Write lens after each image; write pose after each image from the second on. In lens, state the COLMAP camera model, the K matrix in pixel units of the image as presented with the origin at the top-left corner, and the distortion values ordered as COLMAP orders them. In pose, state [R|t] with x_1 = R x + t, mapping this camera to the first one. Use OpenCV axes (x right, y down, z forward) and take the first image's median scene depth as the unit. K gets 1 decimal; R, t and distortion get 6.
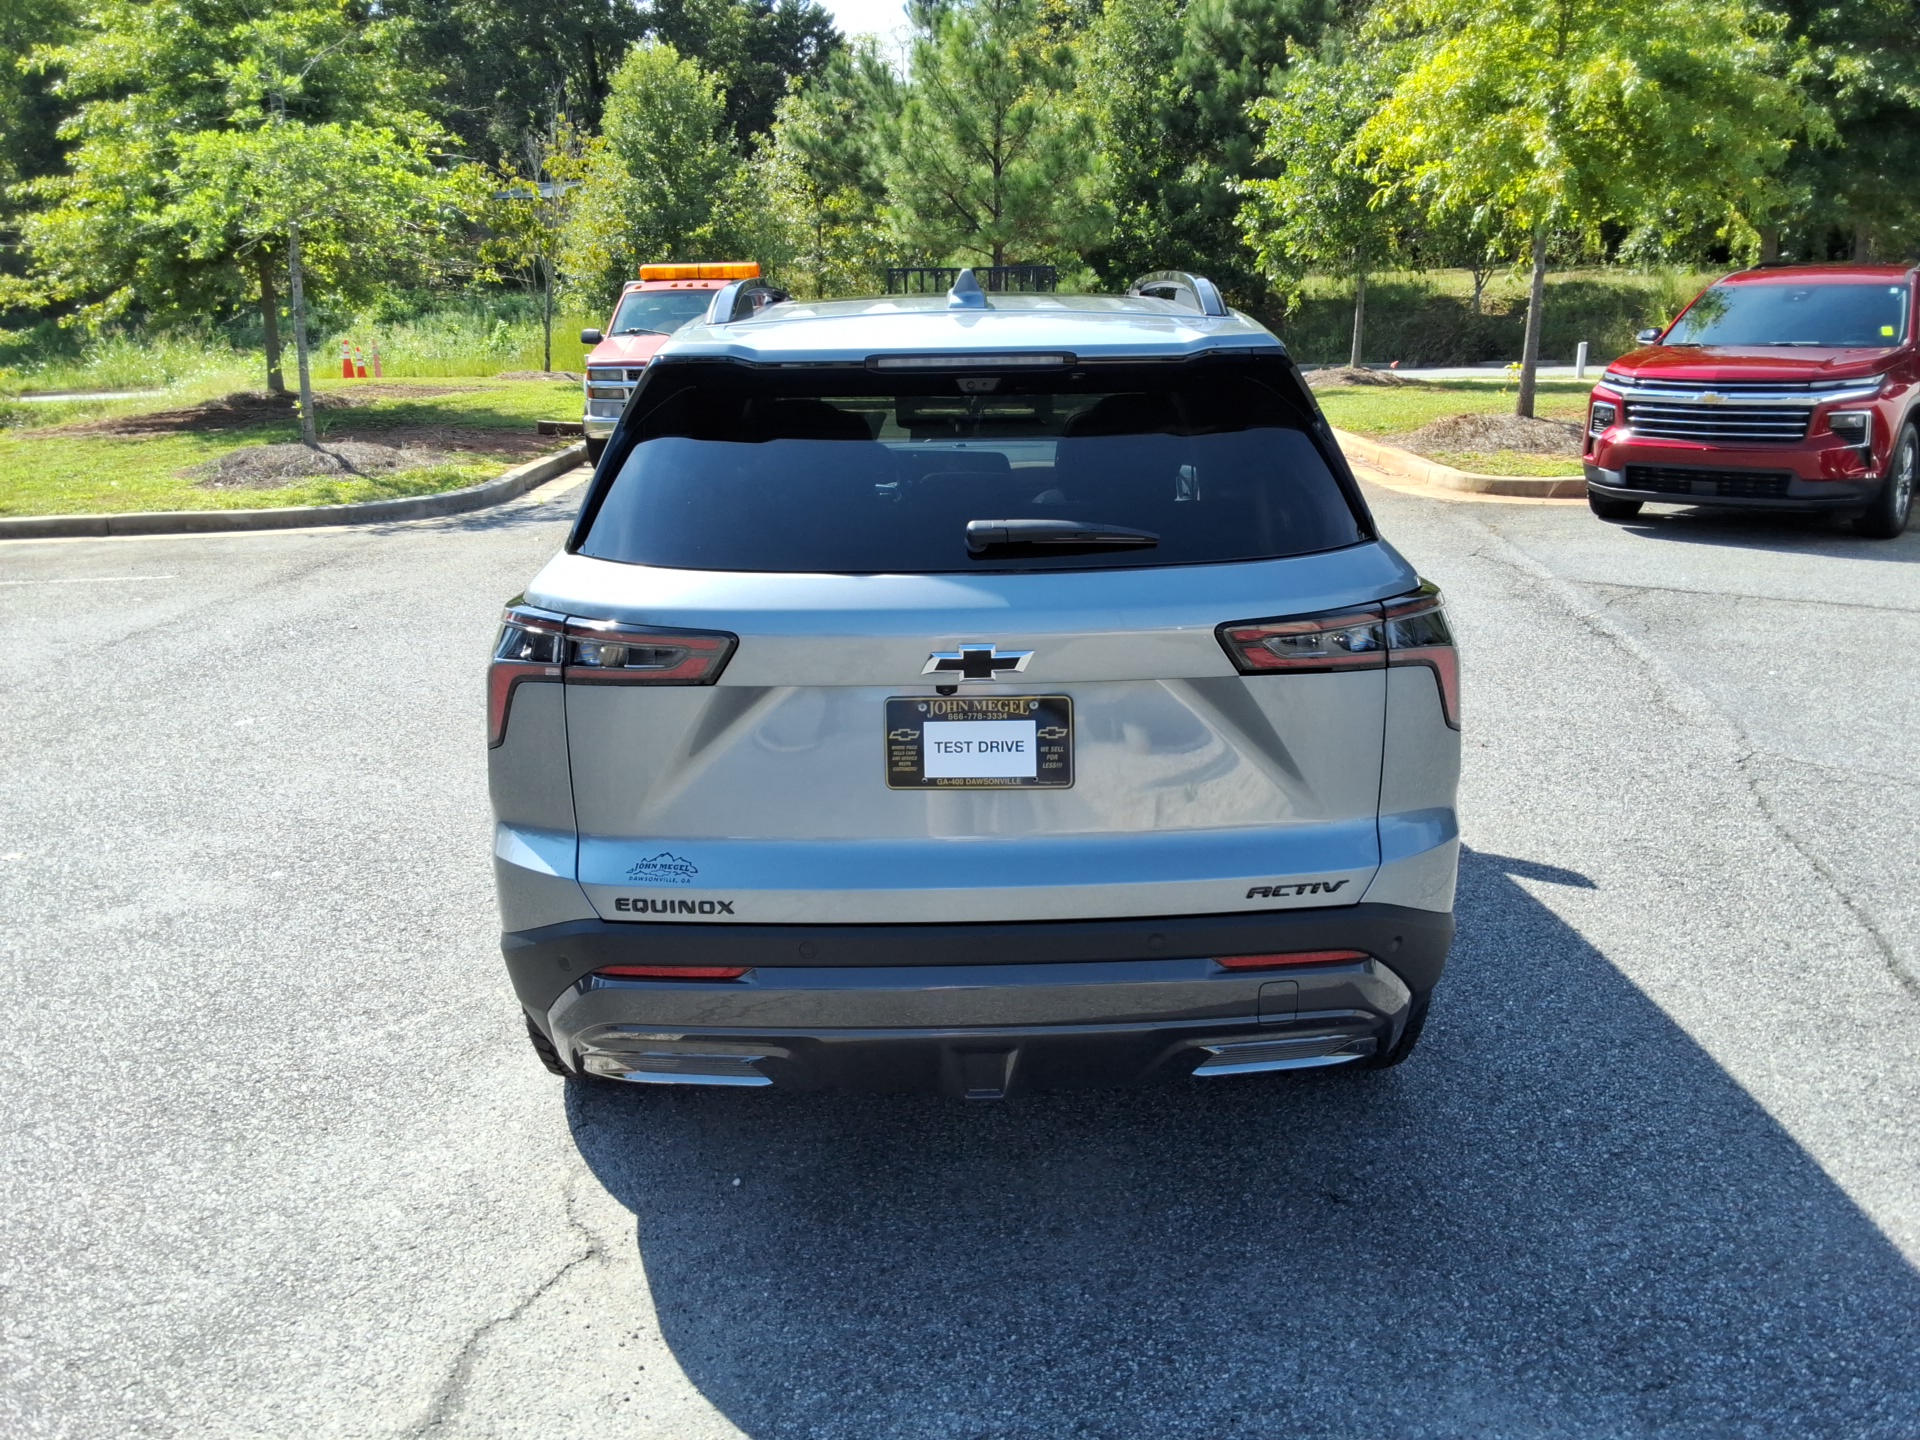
lens RADIAL K [[1546.6, 0, 977.4], [0, 1546.6, 707.7], [0, 0, 1]] dist [0.095971, -0.148139]
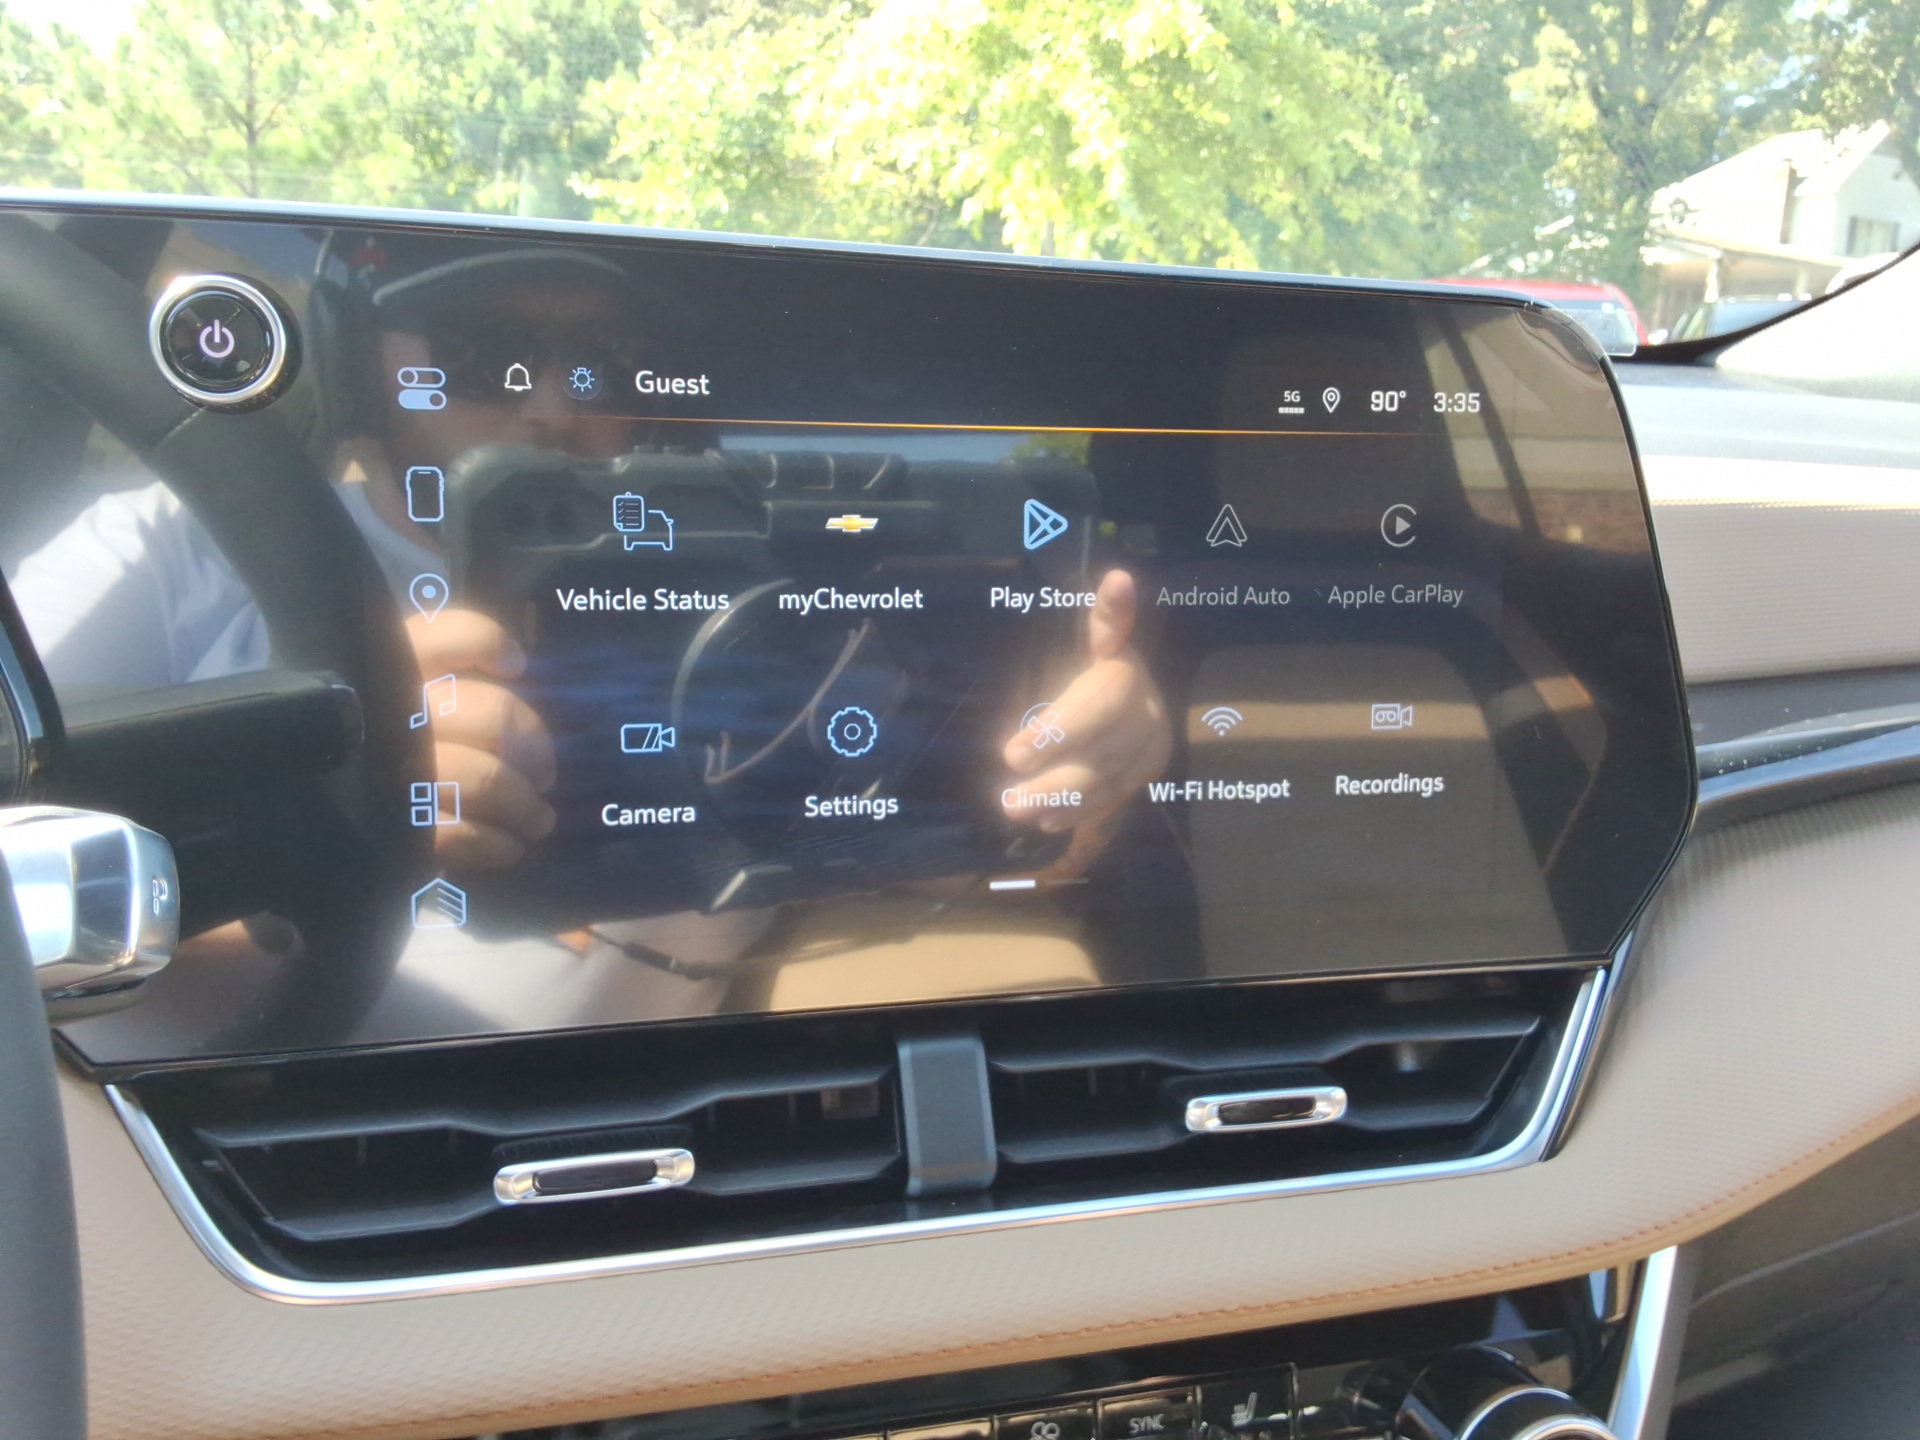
lens RADIAL K [[1546.6, 0, 978.7], [0, 1546.6, 719.7], [0, 0, 1]] dist [0.095971, -0.148139]
pose [[0.902426, -0.047495, 0.428219, -0.012769], [0.063745, 0.997685, -0.023681, -0.047094], [-0.426103, 0.048667, 0.903365, 0.309771]]
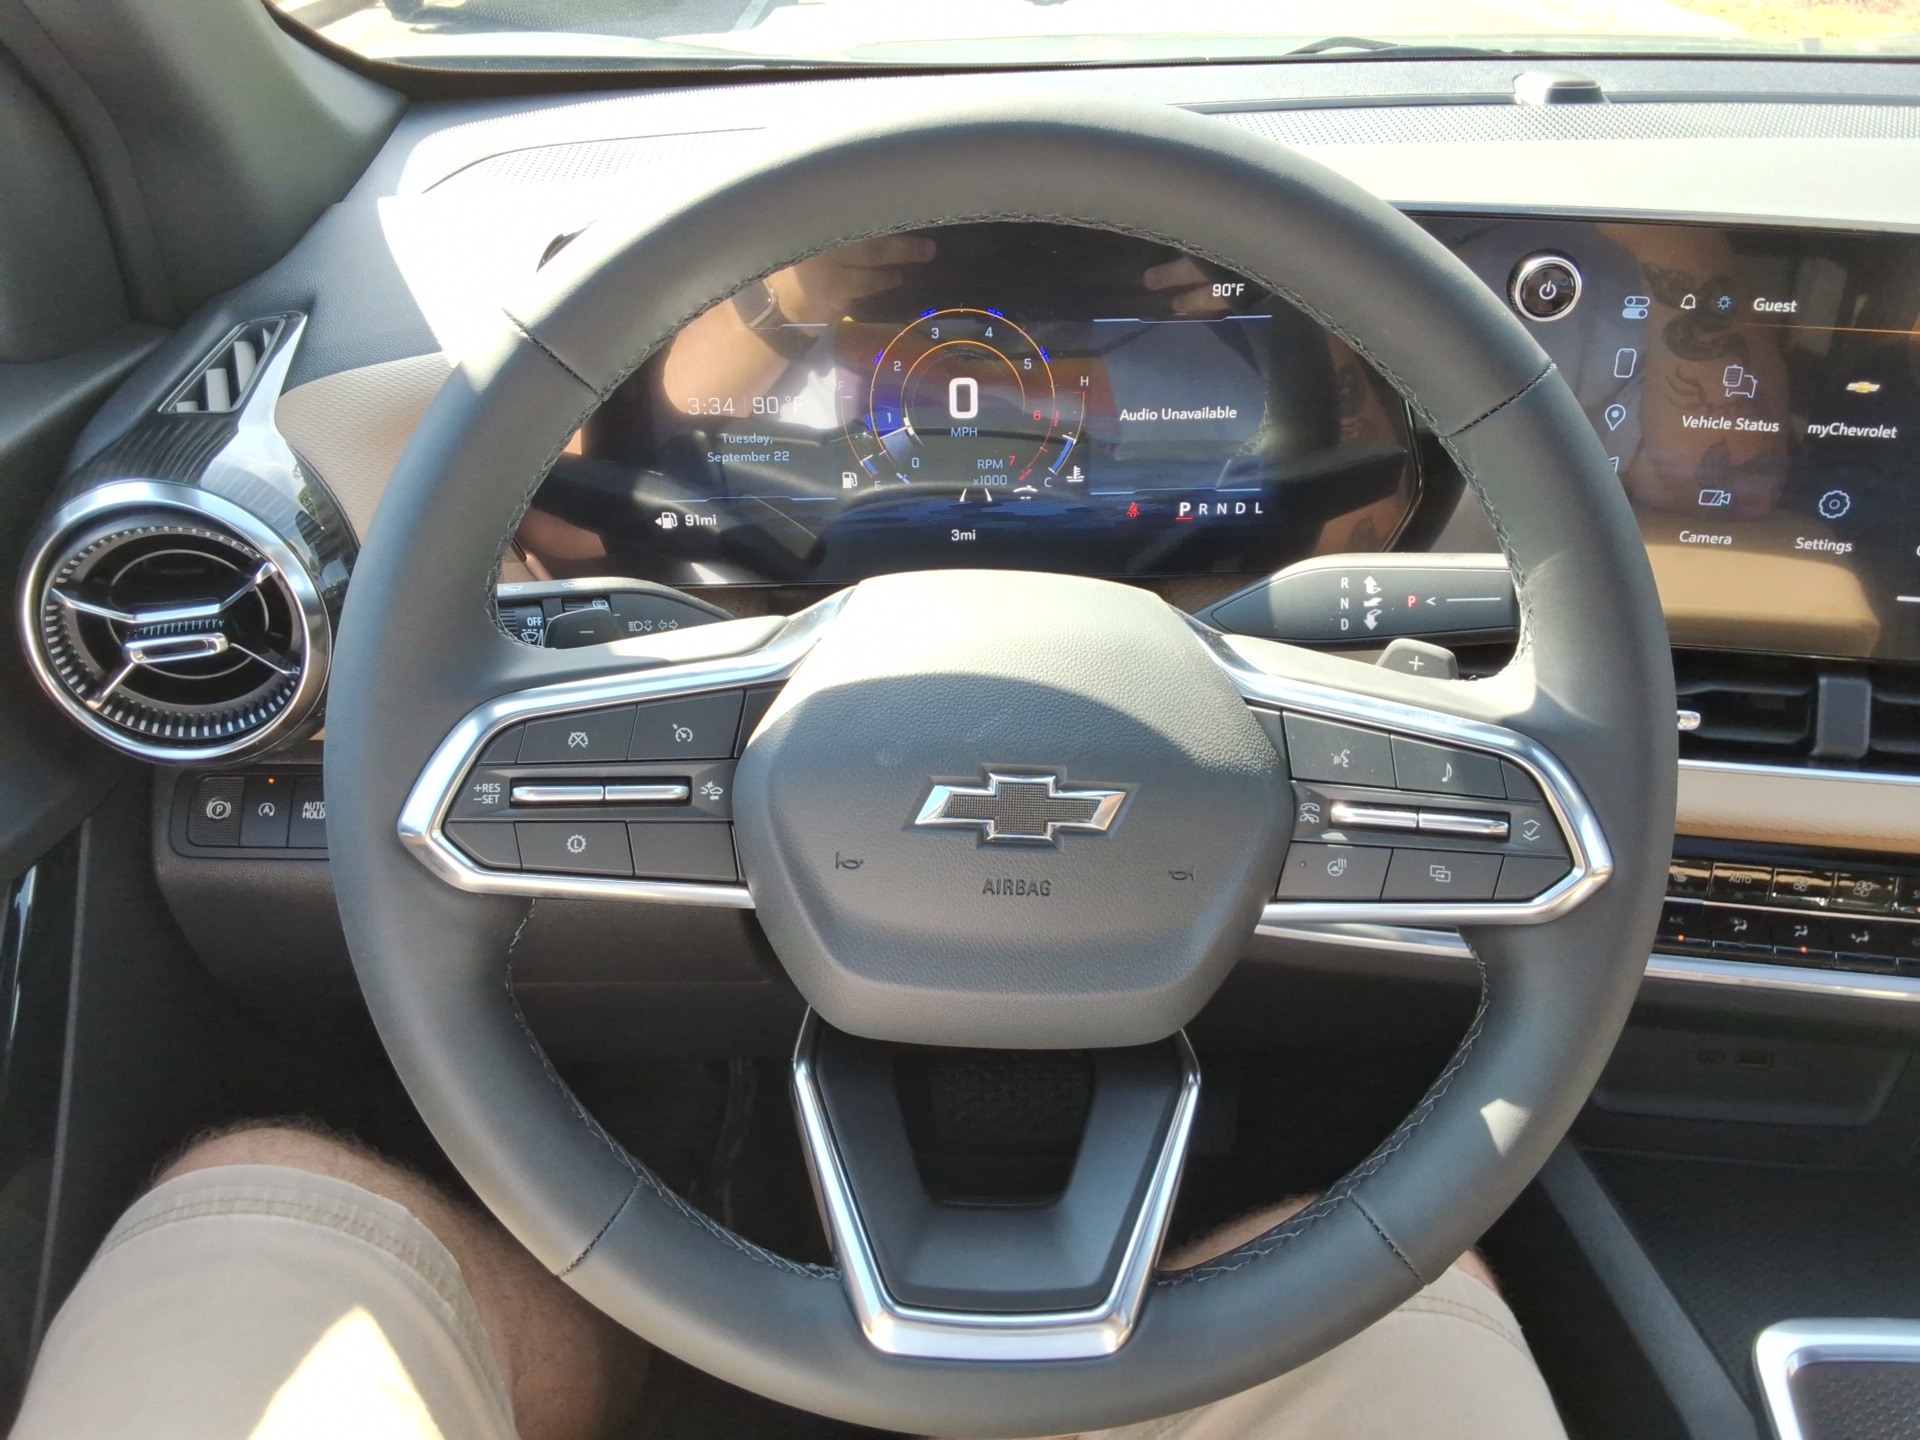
lens RADIAL K [[1546.6, 0, 981.0], [0, 1546.6, 716.3], [0, 0, 1]] dist [0.095971, -0.148139]
pose [[0.999099, -0.004640, 0.042178, -0.027382], [-0.006932, 0.962805, 0.270108, -0.052693], [-0.041862, -0.270157, 0.961906, 0.292809]]
